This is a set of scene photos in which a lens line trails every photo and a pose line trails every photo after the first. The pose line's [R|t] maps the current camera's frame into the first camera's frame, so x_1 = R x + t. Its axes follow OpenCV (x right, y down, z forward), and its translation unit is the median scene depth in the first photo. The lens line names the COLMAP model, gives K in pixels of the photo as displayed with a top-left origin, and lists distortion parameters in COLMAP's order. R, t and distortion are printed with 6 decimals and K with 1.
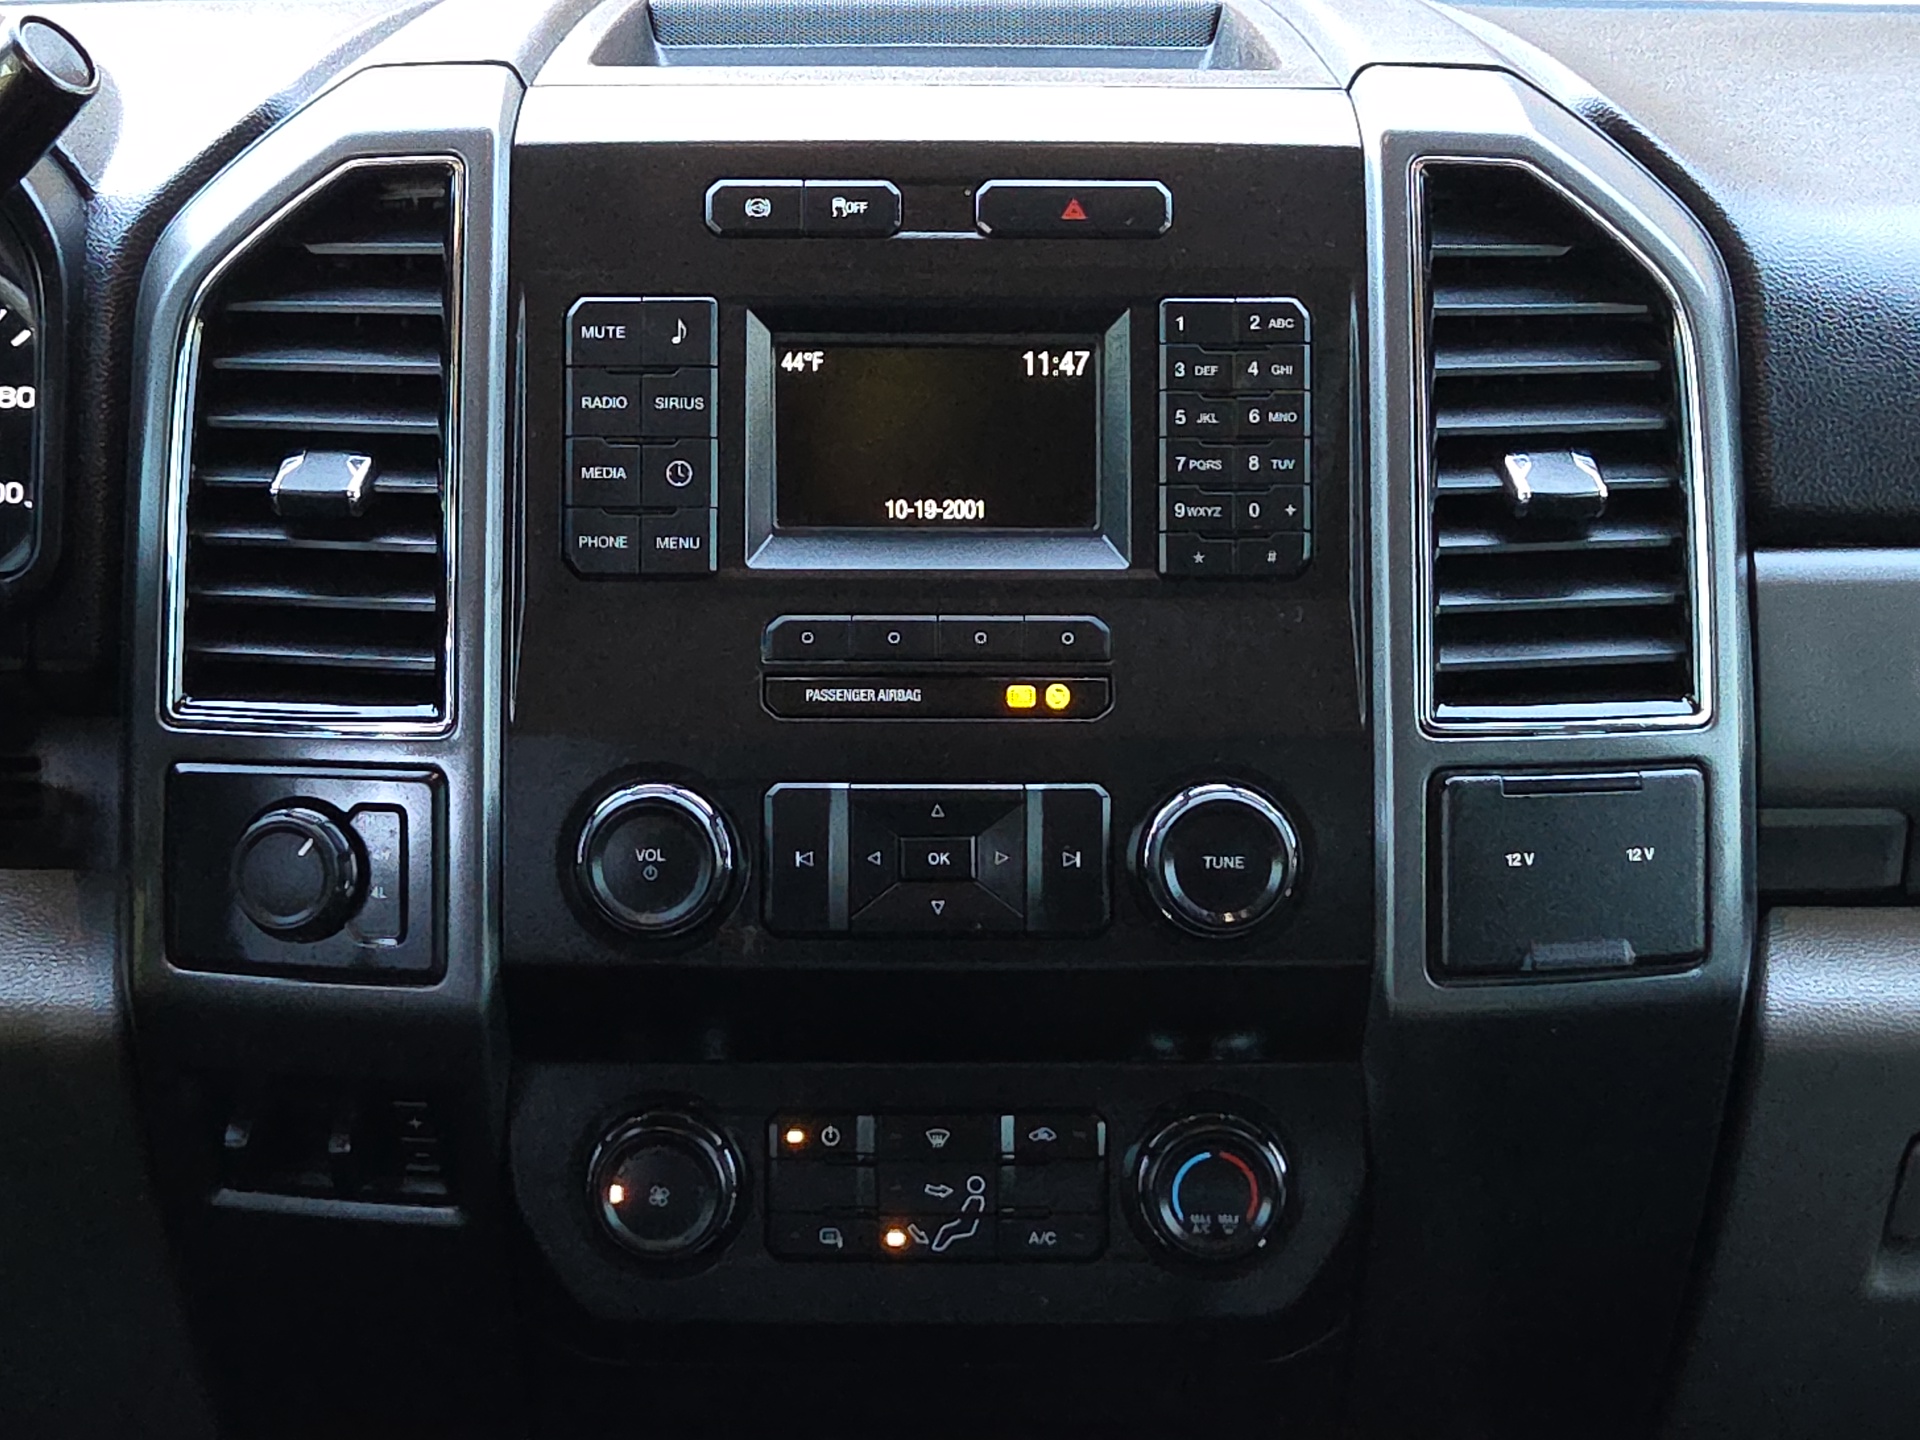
lens RADIAL K [[3593.3, 0, 949.1], [0, 3593.3, 664.5], [0, 0, 1]] dist [0.175842, -0.793735]
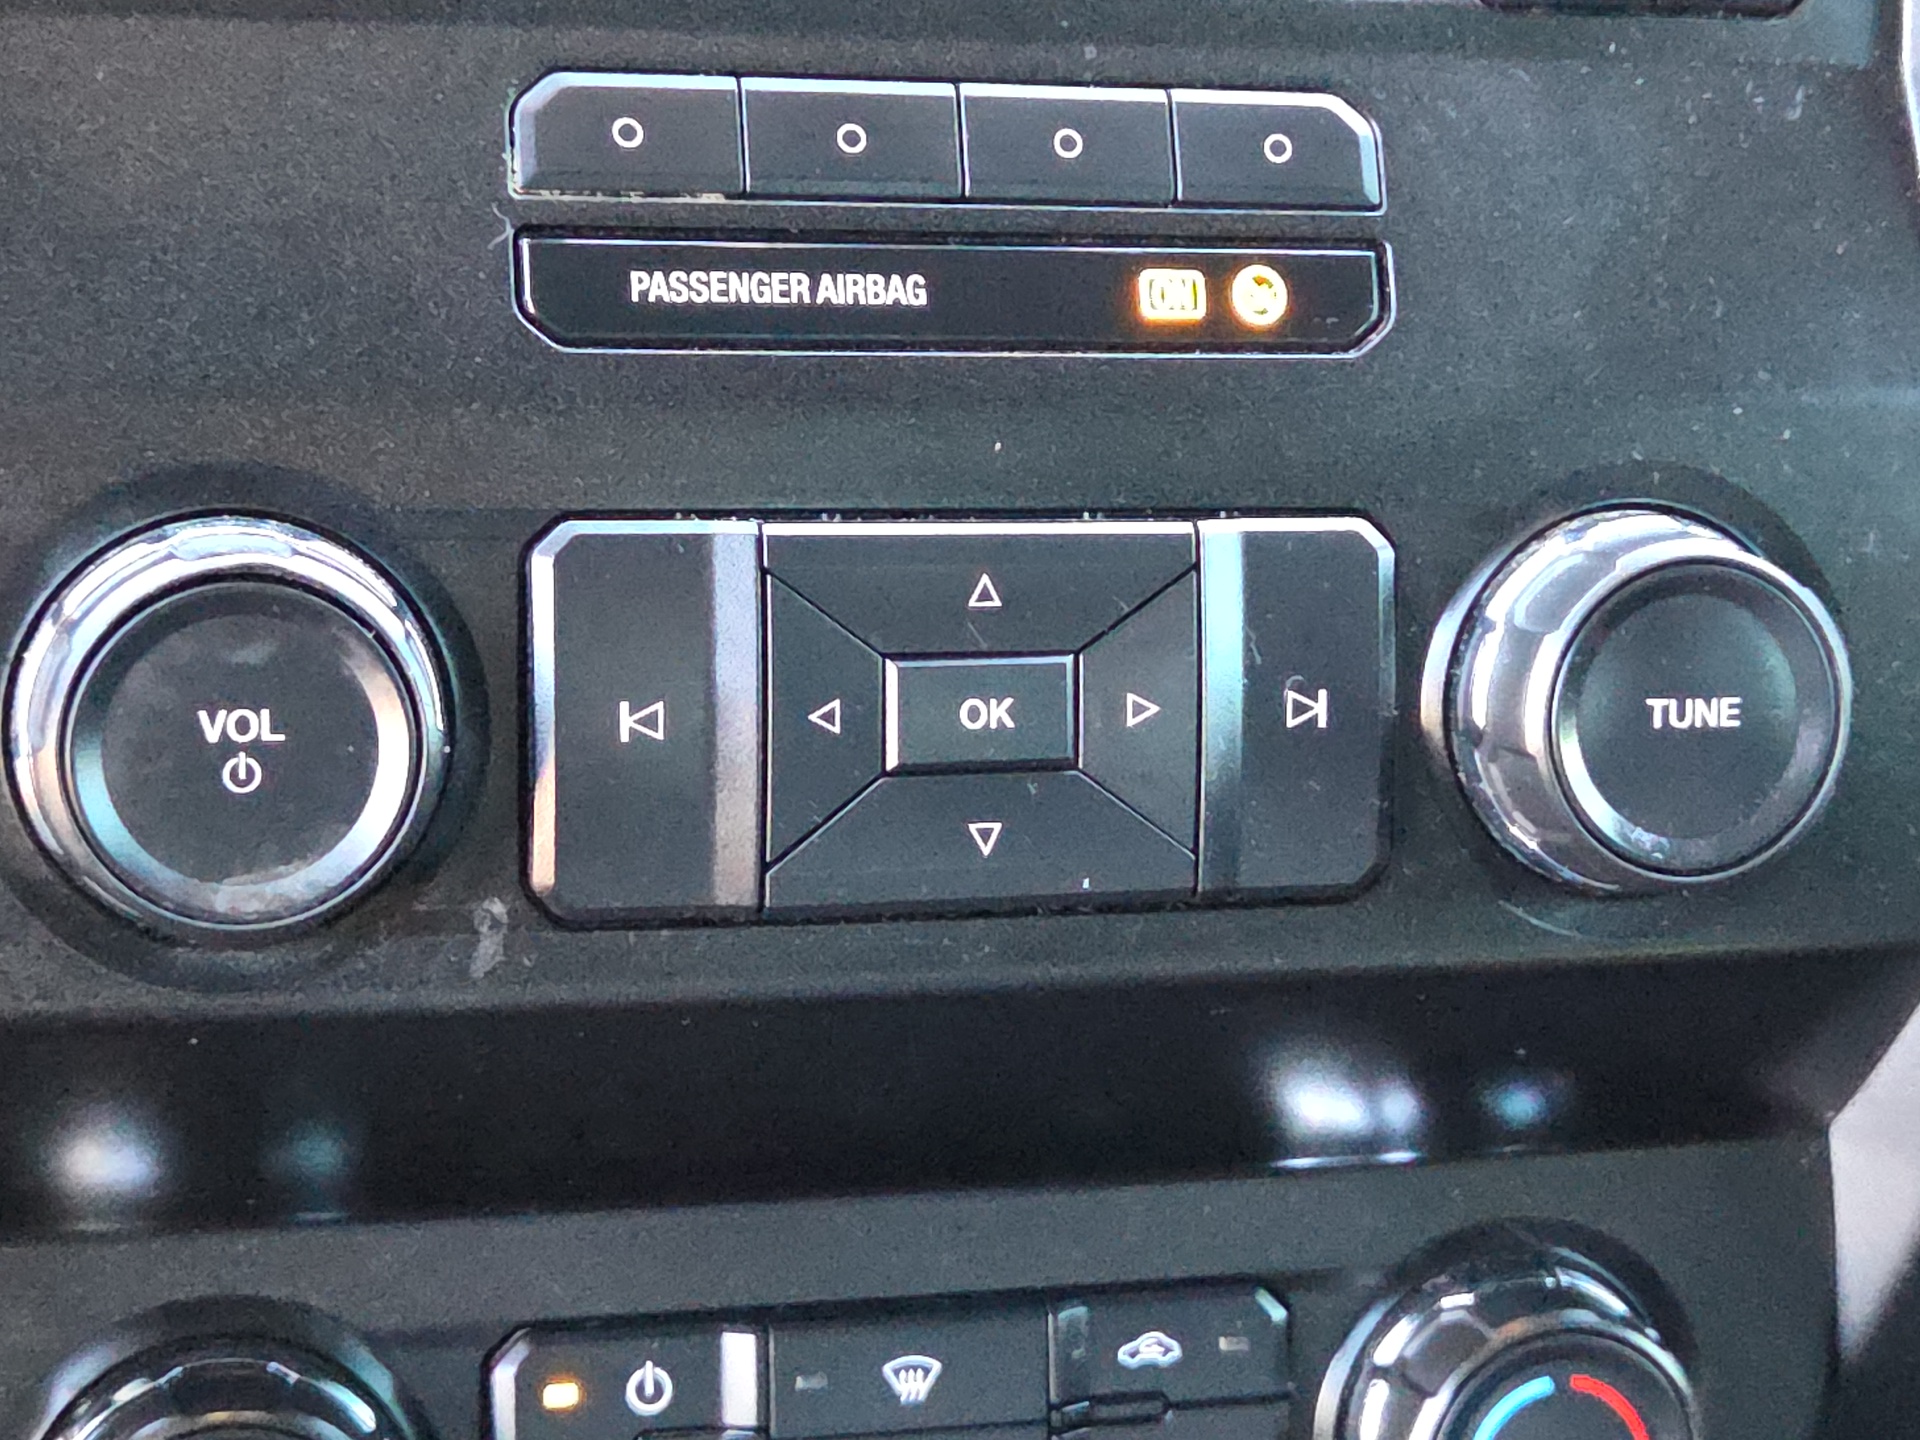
lens RADIAL K [[3593.3, 0, 949.1], [0, 3593.3, 664.5], [0, 0, 1]] dist [0.175842, -0.793735]
pose [[0.966849, -0.016735, 0.254802, -0.103511], [-0.007457, 0.995574, 0.093682, 0.012224], [-0.255242, -0.092476, 0.962445, 0.617747]]
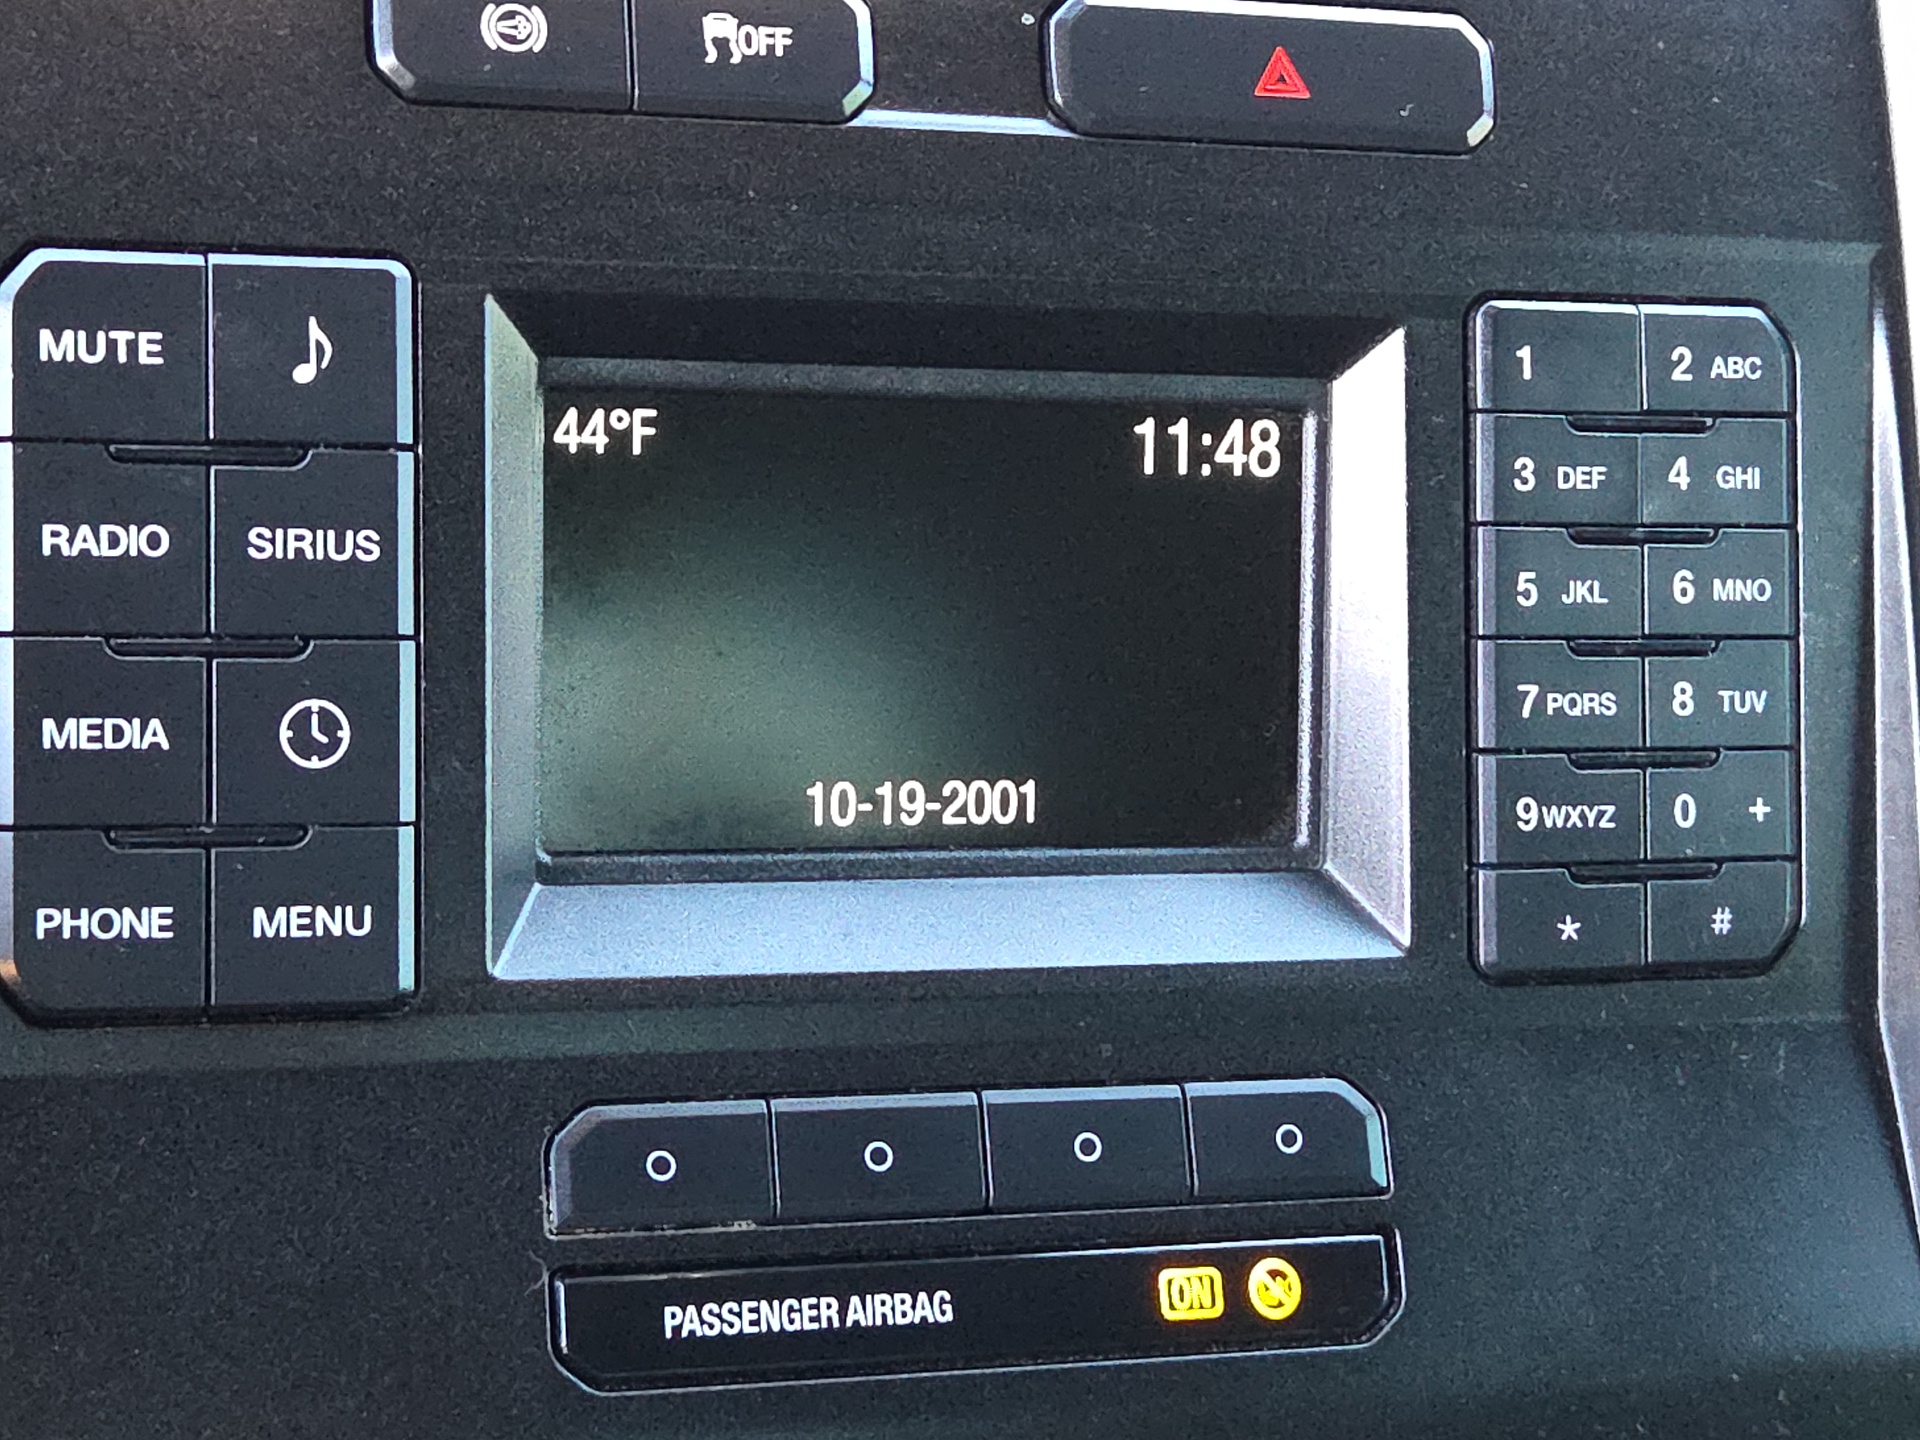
lens RADIAL K [[3593.3, 0, 949.1], [0, 3593.3, 664.5], [0, 0, 1]] dist [0.175842, -0.793735]
pose [[0.950850, -0.000764, 0.309652, -0.127969], [-0.009369, 0.999468, 0.031237, -0.072378], [-0.309511, -0.032603, 0.950337, 0.624397]]
